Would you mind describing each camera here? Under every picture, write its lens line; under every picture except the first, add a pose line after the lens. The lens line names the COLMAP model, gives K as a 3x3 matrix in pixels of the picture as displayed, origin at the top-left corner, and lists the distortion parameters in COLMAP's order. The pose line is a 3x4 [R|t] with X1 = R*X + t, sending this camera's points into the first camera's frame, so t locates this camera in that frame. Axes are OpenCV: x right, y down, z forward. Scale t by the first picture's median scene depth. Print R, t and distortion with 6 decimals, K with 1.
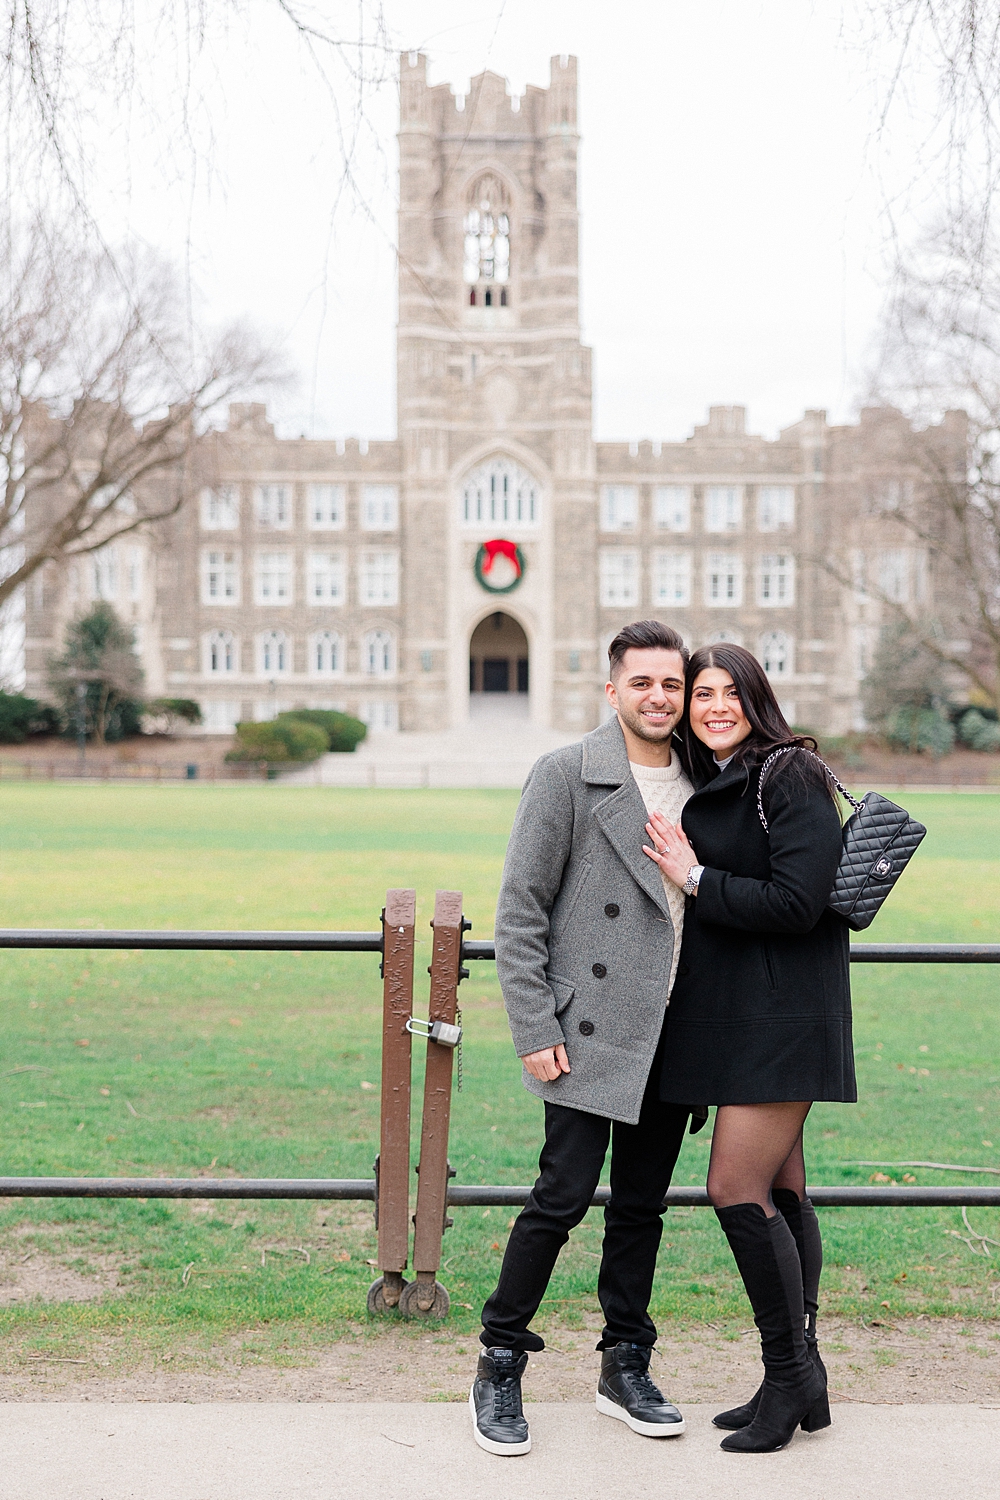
lens RADIAL K [[2711.9, 0, 499.4], [0, 2711.9, 749.9], [0, 0, 1]] dist [0.073695, 0.074339]
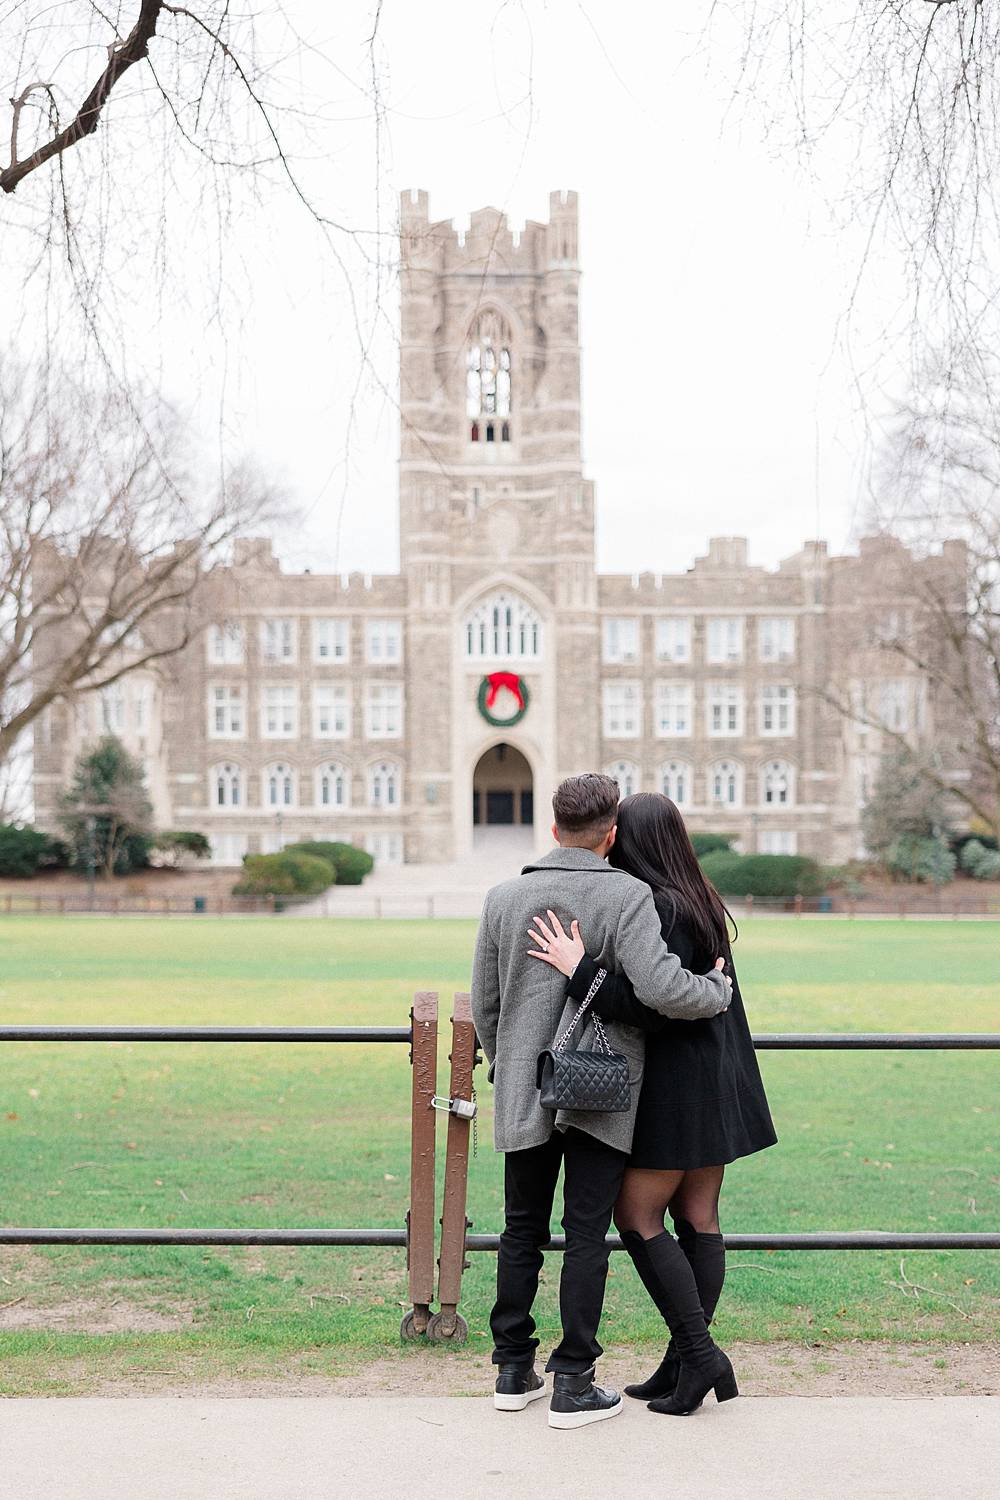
lens RADIAL K [[2690.2, 0, 474.8], [0, 2690.2, 919.8], [0, 0, 1]] dist [0.034602, 0.106460]
pose [[0.999921, -0.006226, -0.010899, -0.000011], [0.006382, 0.999877, 0.014339, 0.000021], [0.010808, -0.014407, 0.999838, -0.002523]]
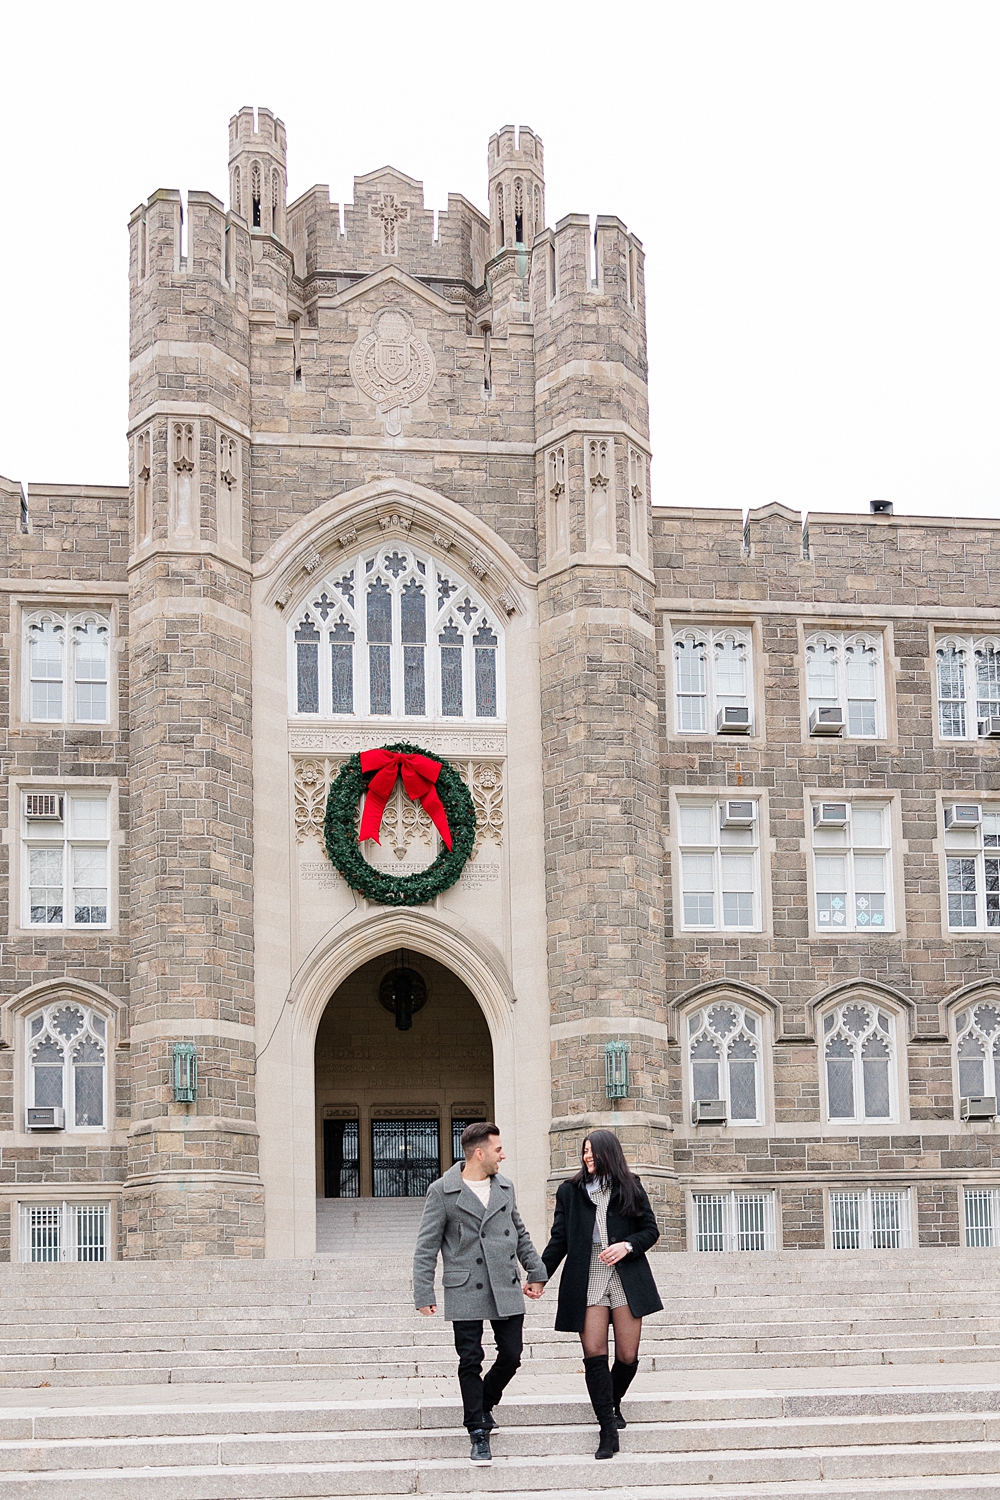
lens RADIAL K [[2369.2, 0, 599.1], [0, 2369.2, 1014.6], [0, 0, 1]] dist [0.019264, 0.029642]
pose [[0.997711, -0.018927, 0.064918, 0.007653], [0.027980, 0.989539, -0.141528, 0.004901], [-0.061560, 0.143020, 0.987803, 0.926430]]
